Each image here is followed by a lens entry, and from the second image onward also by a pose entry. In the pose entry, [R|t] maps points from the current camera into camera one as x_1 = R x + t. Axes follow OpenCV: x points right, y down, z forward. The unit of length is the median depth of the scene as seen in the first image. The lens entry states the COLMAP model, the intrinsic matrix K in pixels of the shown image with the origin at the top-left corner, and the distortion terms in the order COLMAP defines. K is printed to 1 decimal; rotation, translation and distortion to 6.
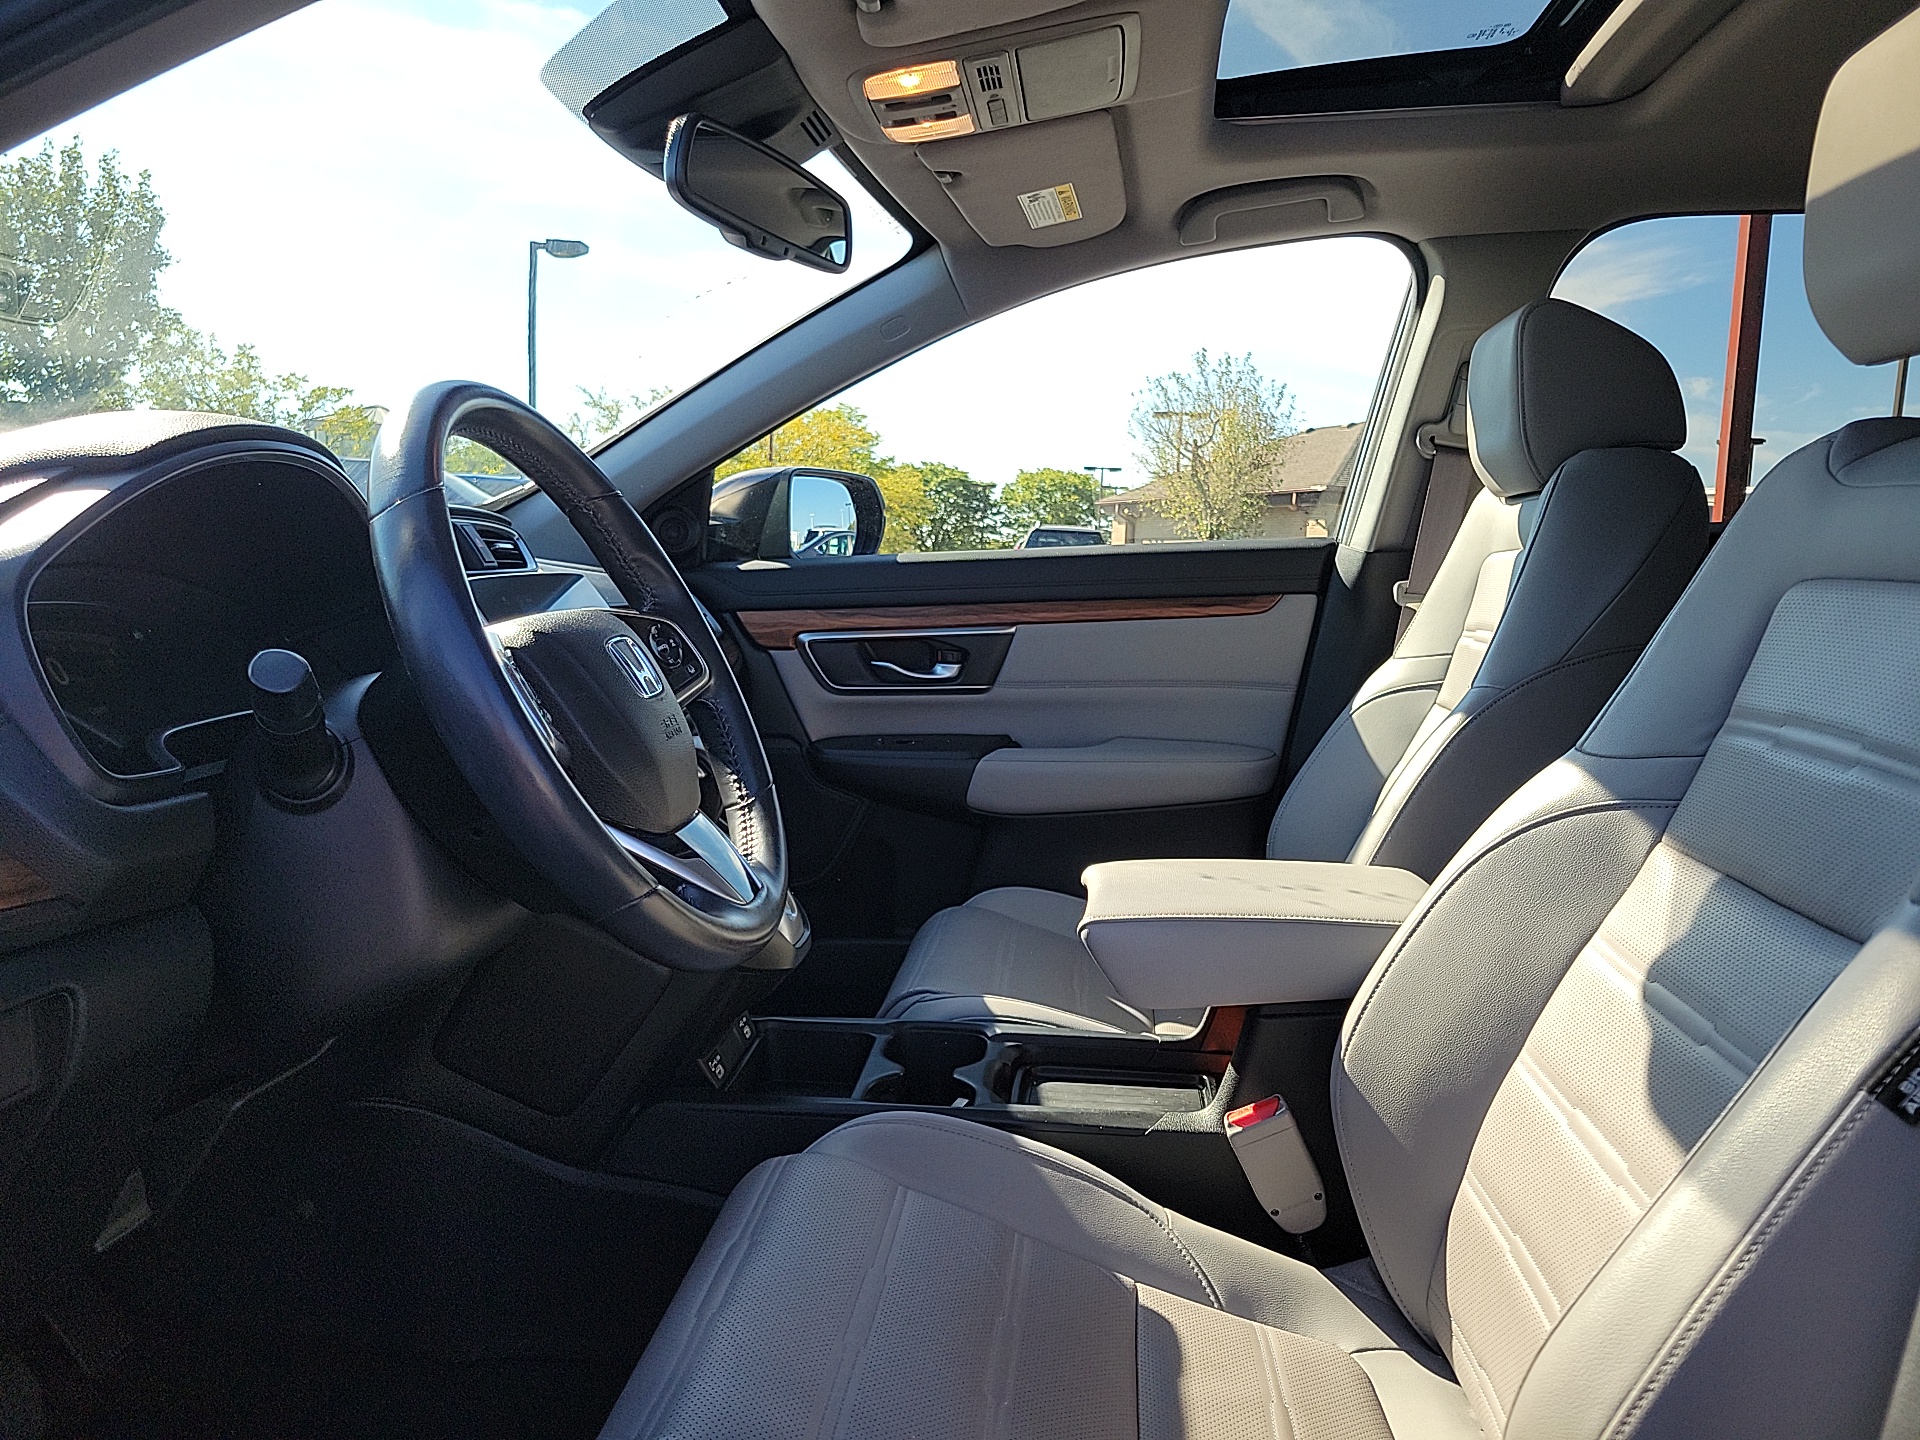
lens RADIAL K [[1480.0, 0, 949.7], [0, 1480.0, 704.0], [0, 0, 1]] dist [0.022551, -0.013988]
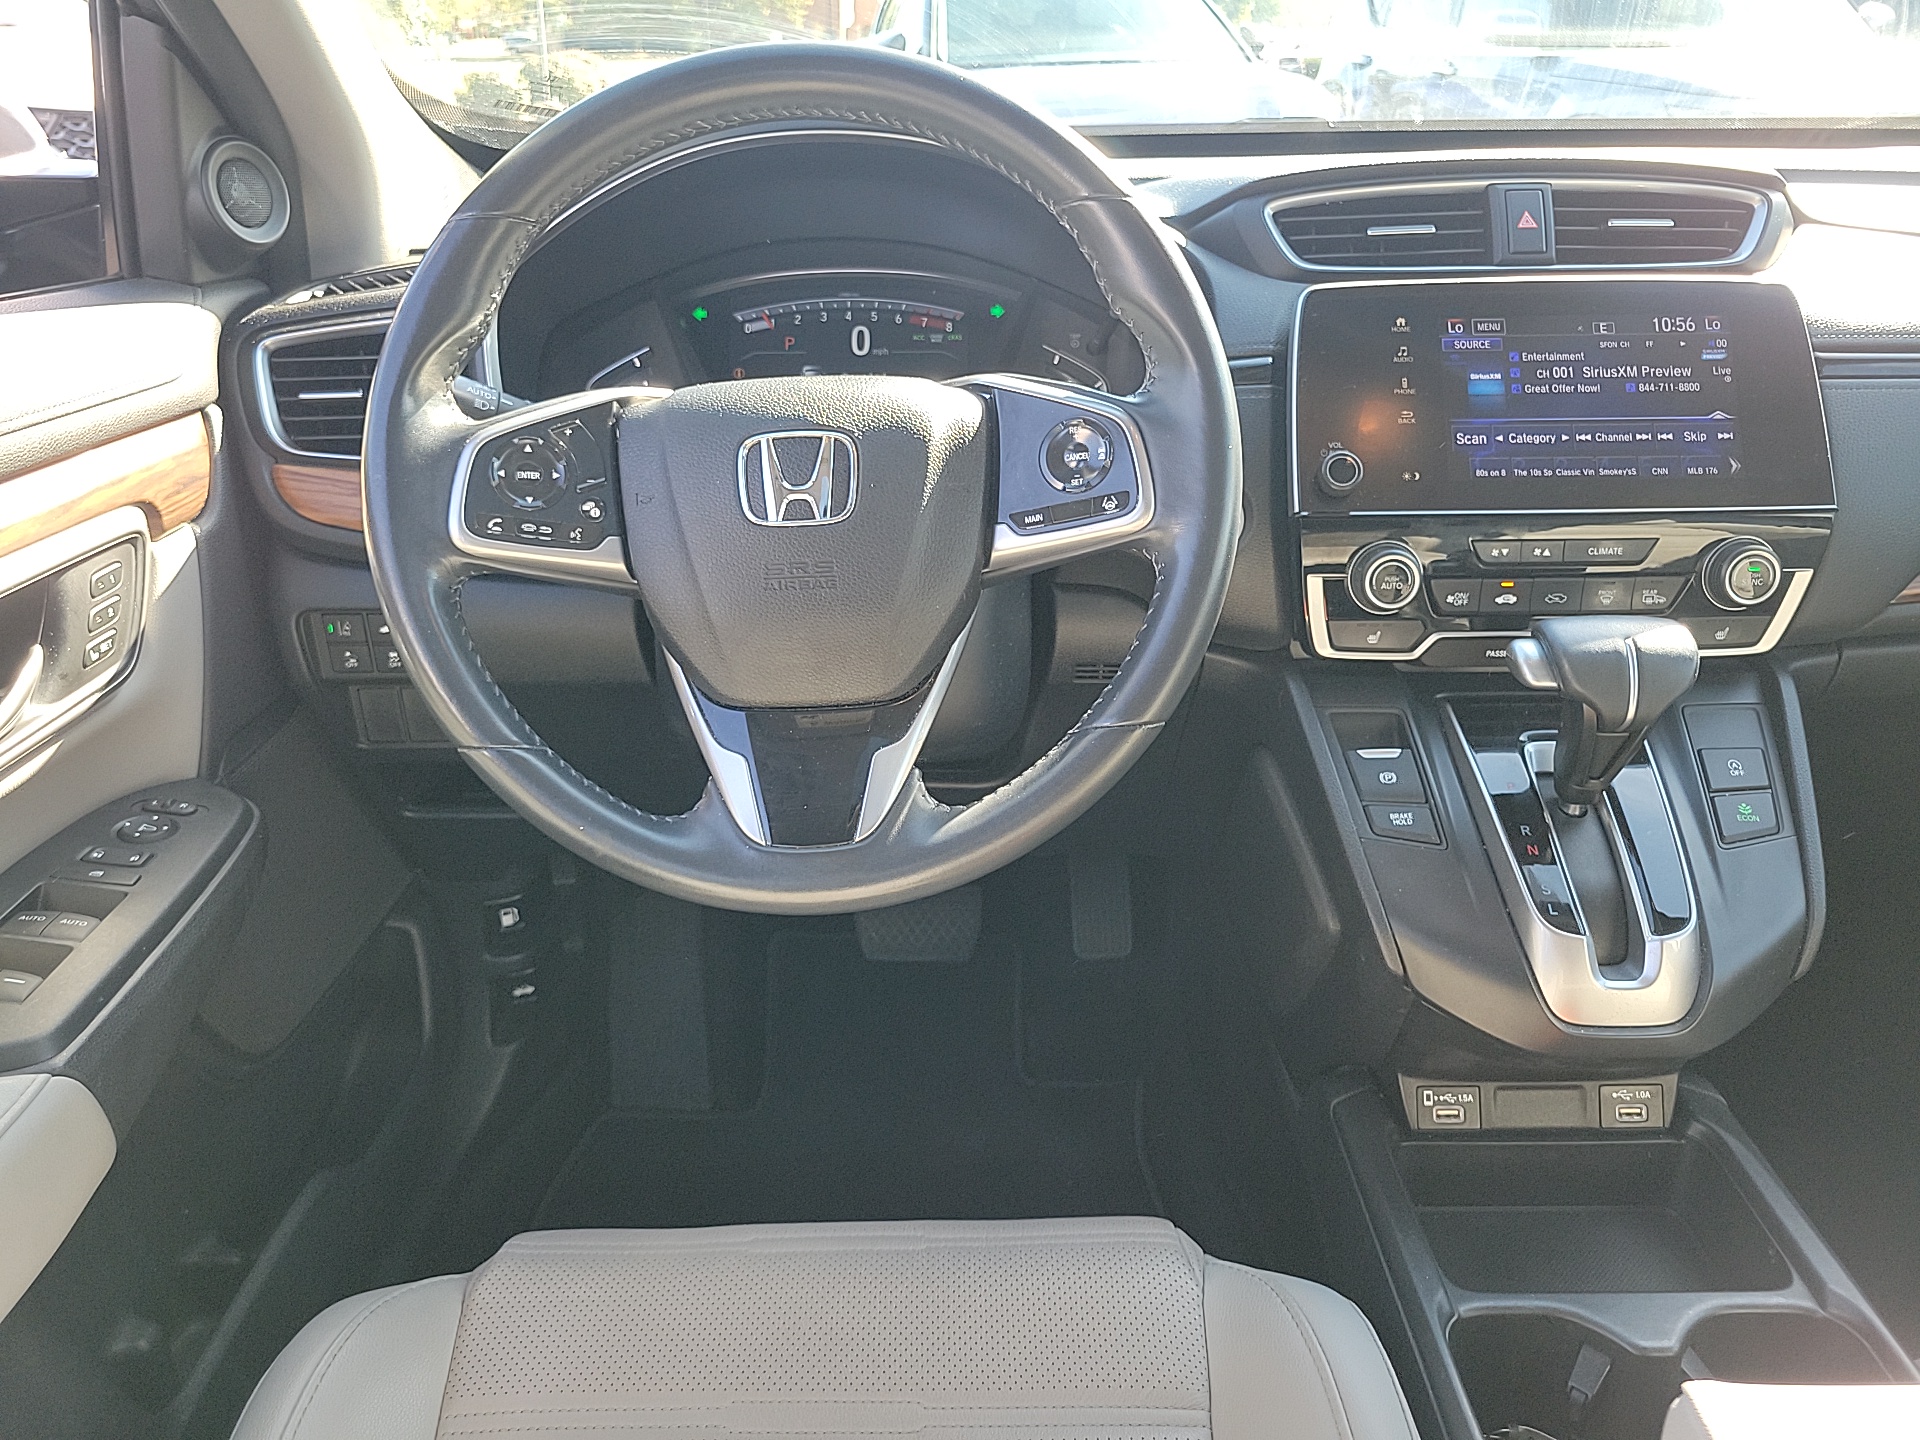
lens RADIAL K [[1480.0, 0, 956.7], [0, 1480.0, 727.2], [0, 0, 1]] dist [0.022551, -0.013988]
pose [[0.090268, 0.411322, -0.907009, 0.226813], [-0.096957, 0.910031, 0.403043, -0.097133], [0.991187, 0.051559, 0.122027, 0.455710]]
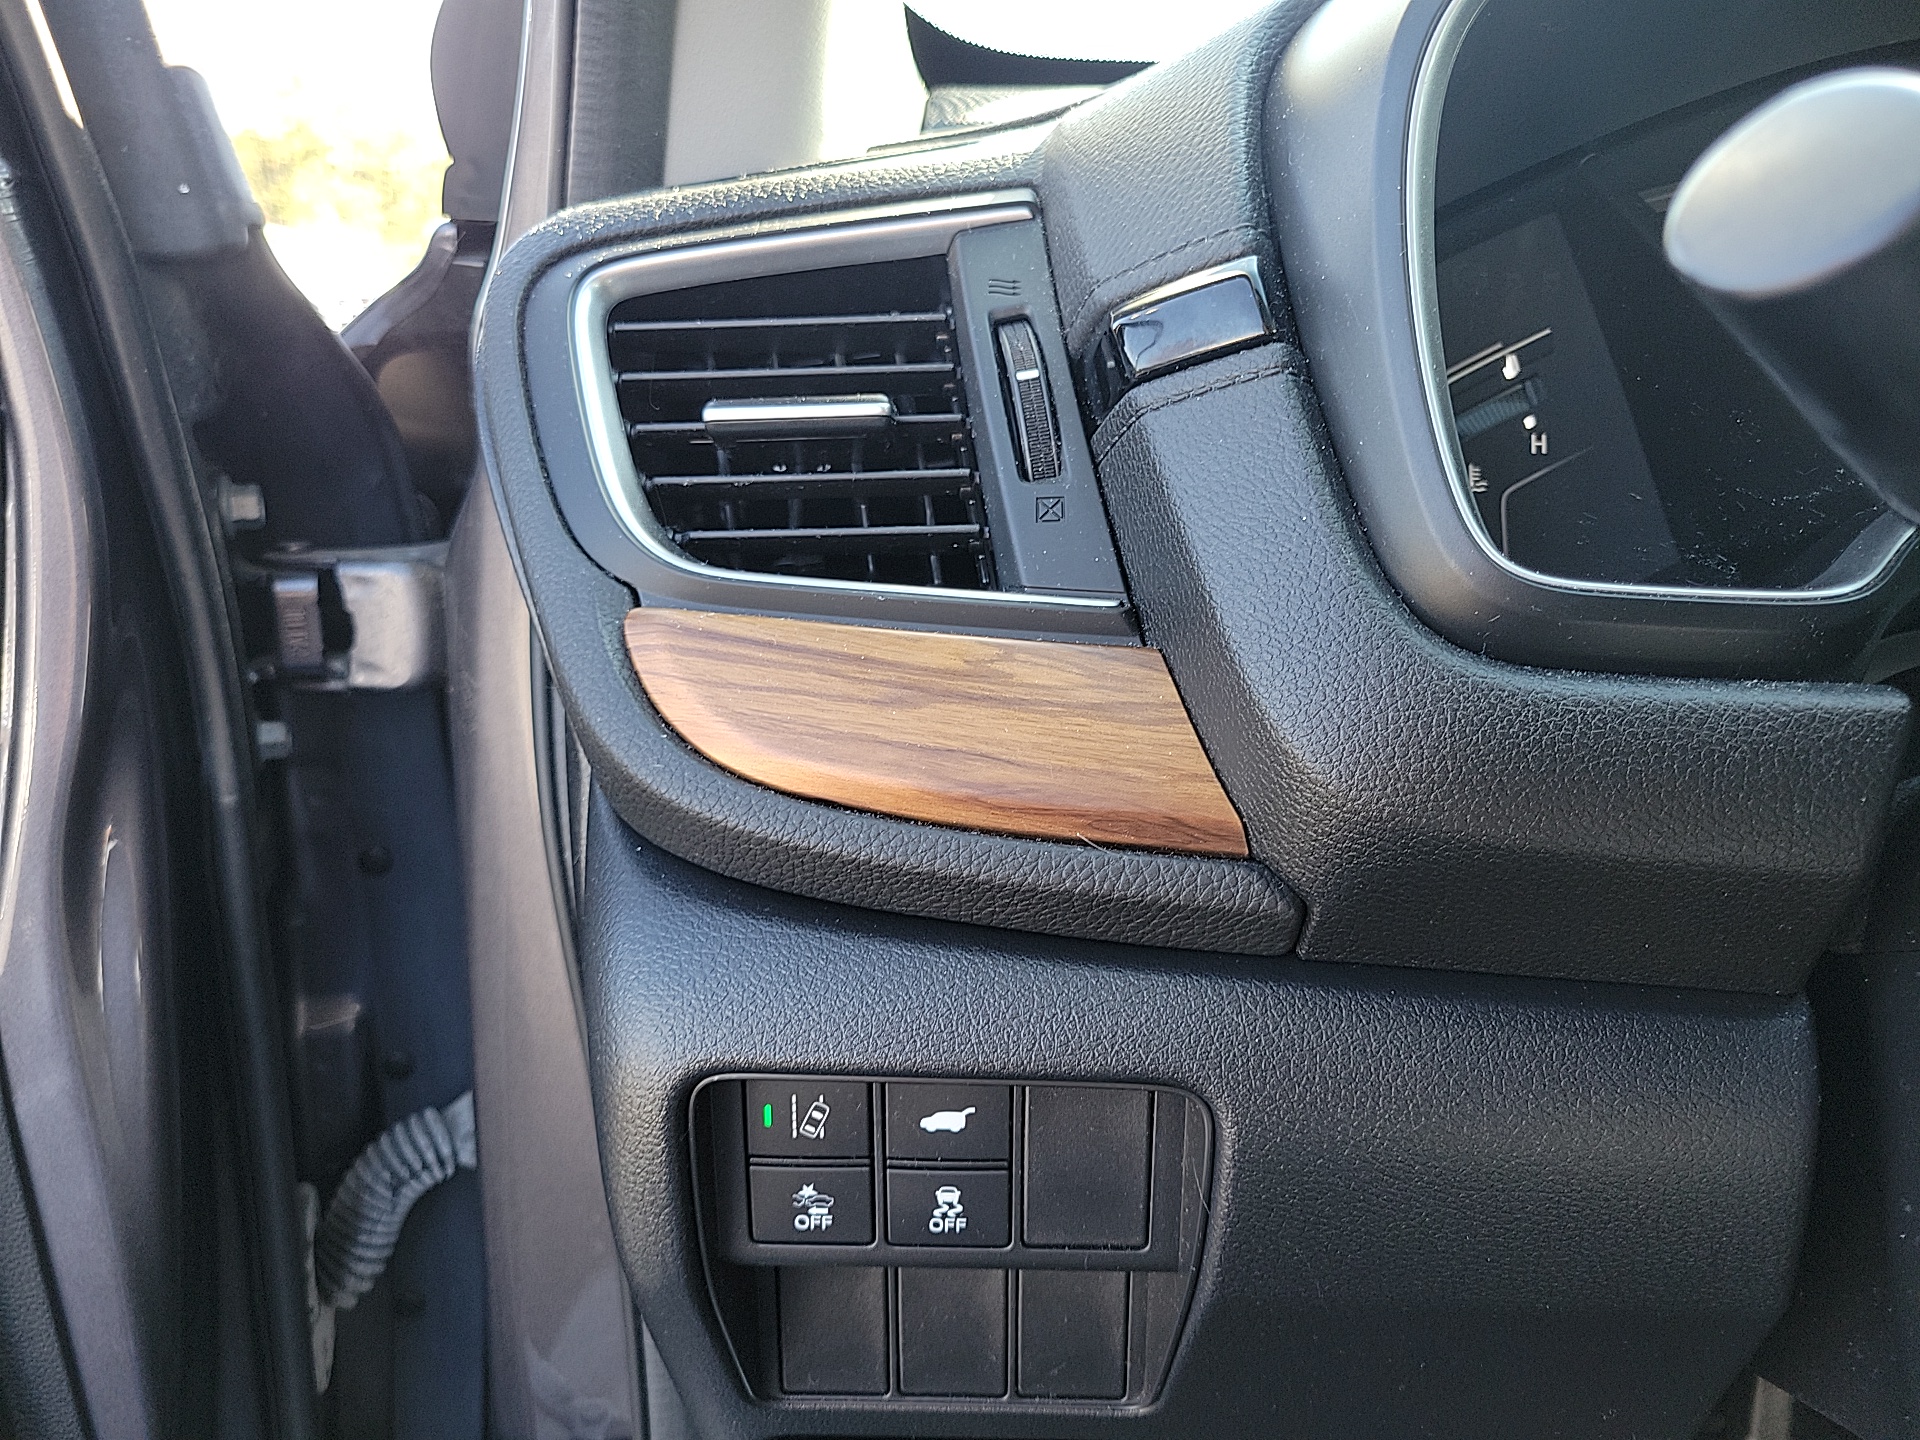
lens RADIAL K [[1480.0, 0, 947.5], [0, 1480.0, 720.7], [0, 0, 1]] dist [0.022551, -0.013988]
pose [[0.060849, 0.278191, -0.958596, -0.090717], [-0.100895, 0.957171, 0.271373, 0.001241], [0.993035, 0.080204, 0.086311, 0.319424]]
